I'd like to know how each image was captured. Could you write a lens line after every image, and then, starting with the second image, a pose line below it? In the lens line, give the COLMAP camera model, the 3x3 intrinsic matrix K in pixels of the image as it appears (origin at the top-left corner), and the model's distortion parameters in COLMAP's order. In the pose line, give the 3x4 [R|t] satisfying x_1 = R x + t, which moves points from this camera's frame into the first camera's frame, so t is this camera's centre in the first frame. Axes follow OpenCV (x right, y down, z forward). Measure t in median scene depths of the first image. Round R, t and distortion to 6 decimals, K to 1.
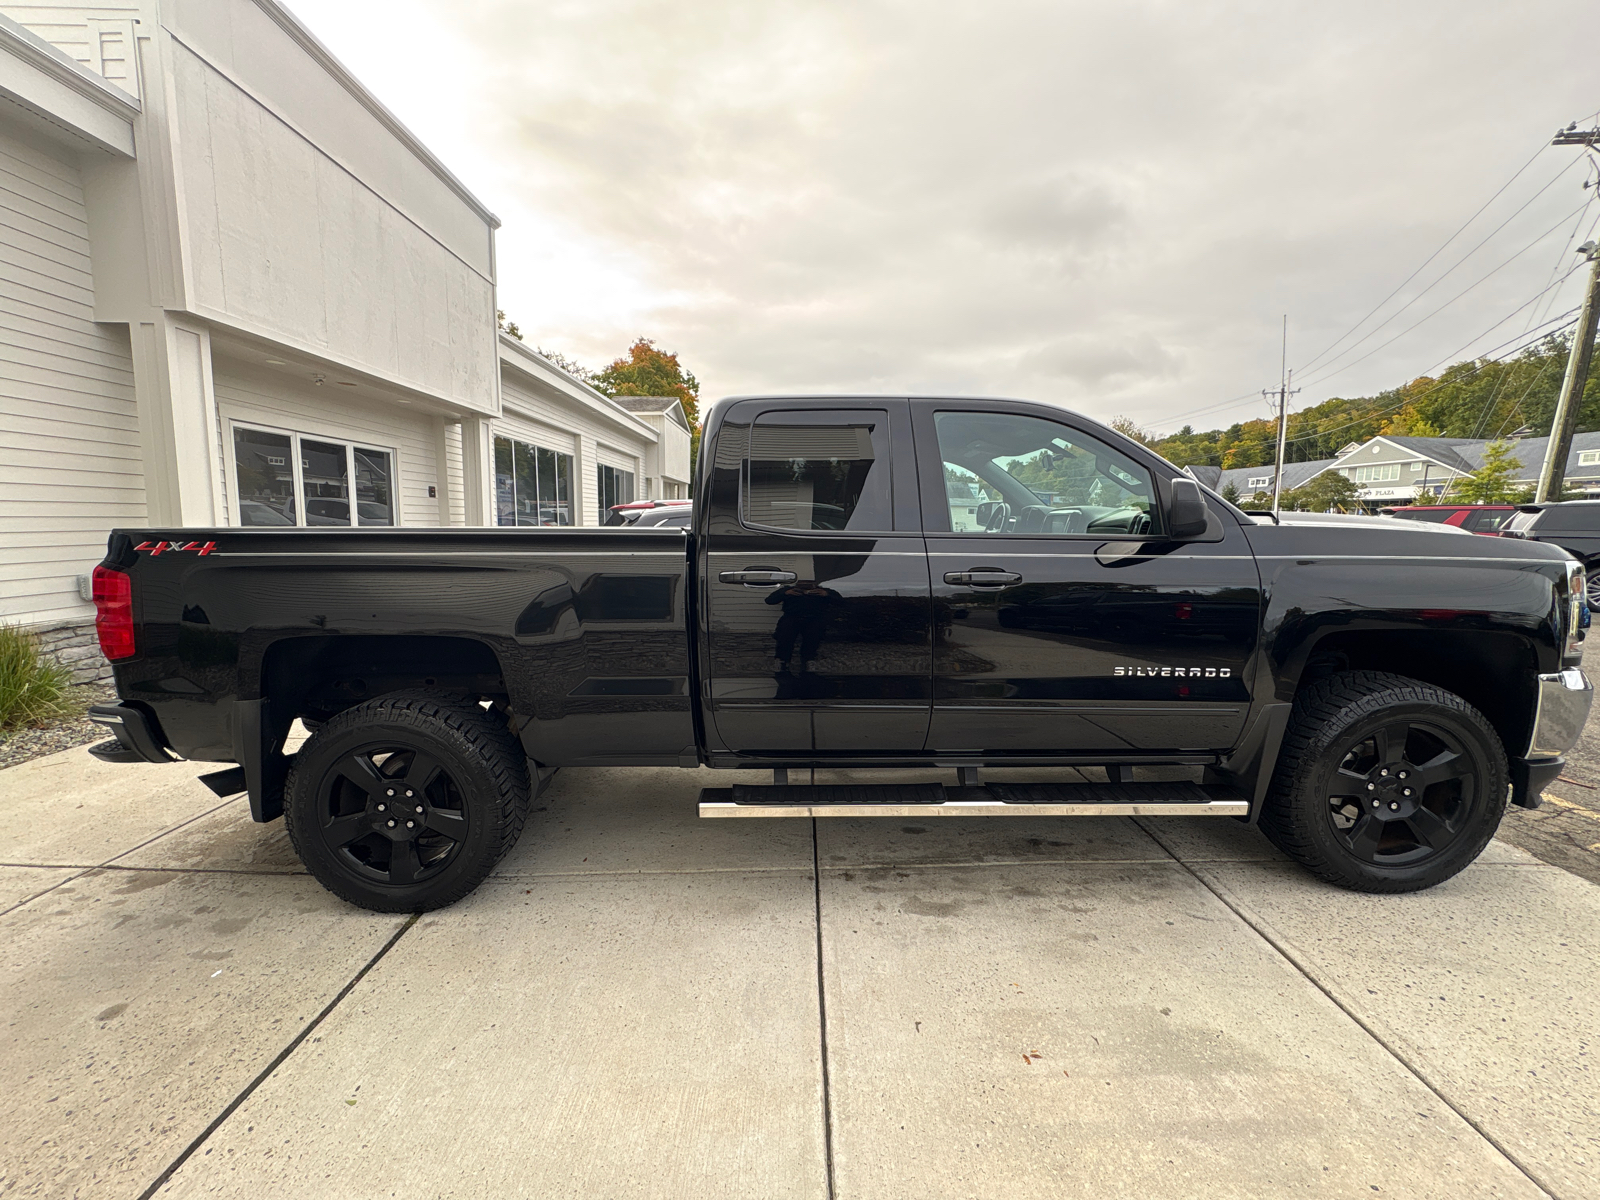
lens RADIAL K [[637.1, 0, 799.0], [0, 637.1, 594.9], [0, 0, 1]] dist [-0.000307, -0.000019]
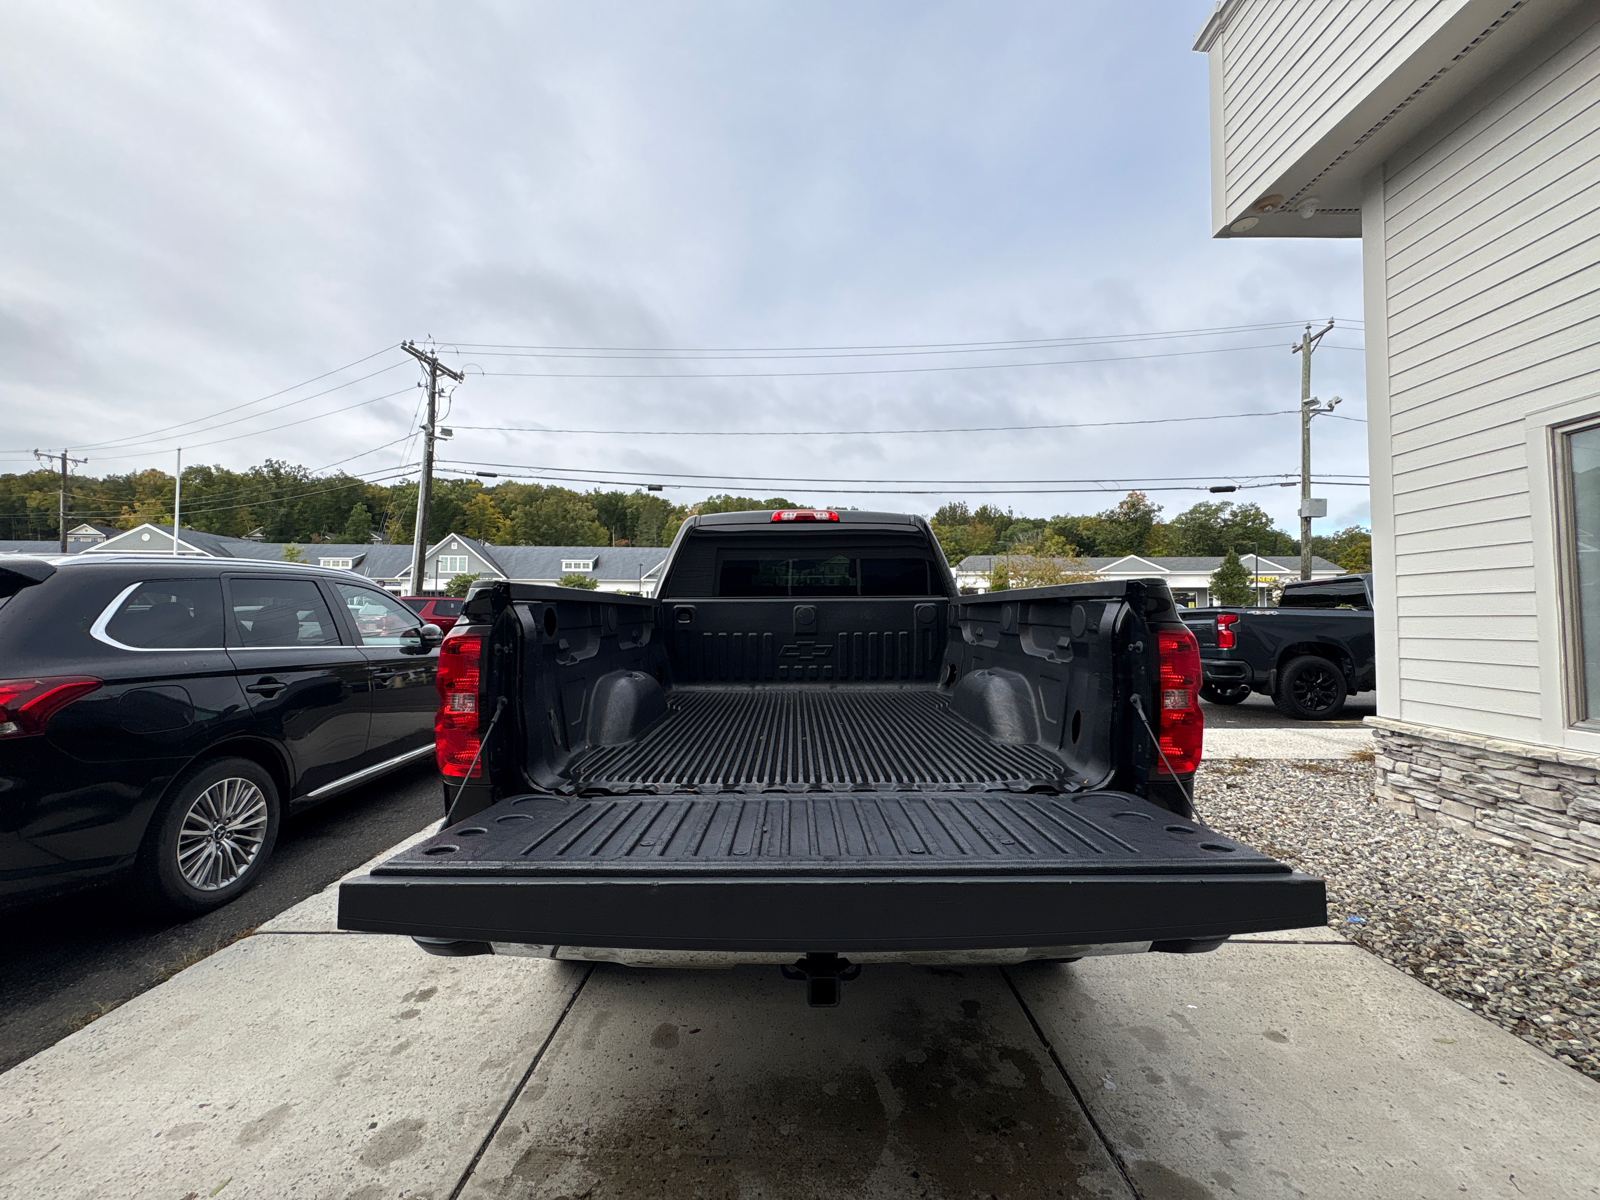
lens RADIAL K [[637.1, 0, 800.5], [0, 637.1, 594.2], [0, 0, 1]] dist [-0.000307, -0.000019]
pose [[-0.006104, 0.029778, 0.999538, -0.386732], [0.114424, 0.993012, -0.028885, -0.024739], [-0.993413, 0.114195, -0.009468, 0.307038]]
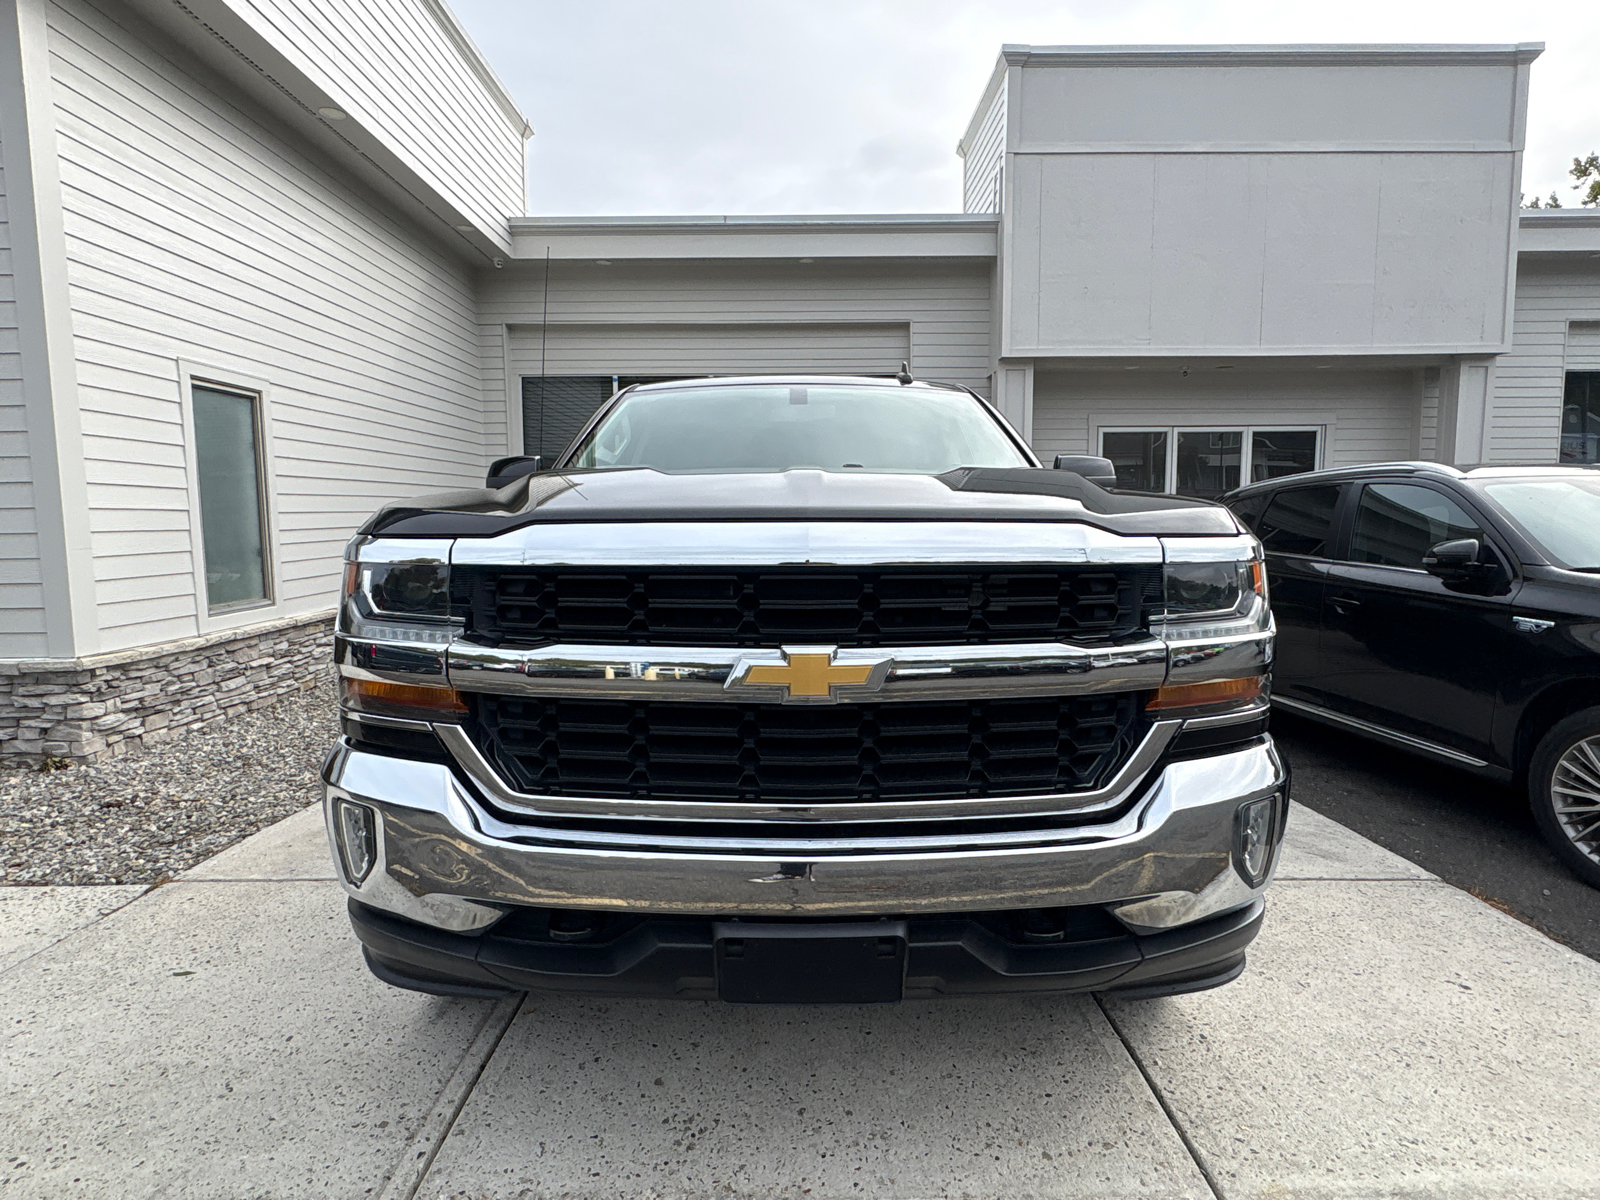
lens RADIAL K [[854.0, 0, 797.9], [0, 854.0, 592.4], [0, 0, 1]] dist [0.001155, -0.000984]
pose [[0.009592, 0.075429, -0.997105, 0.427356], [-0.108096, 0.991386, 0.073956, -0.021823], [0.994094, 0.107074, 0.017663, 0.299266]]
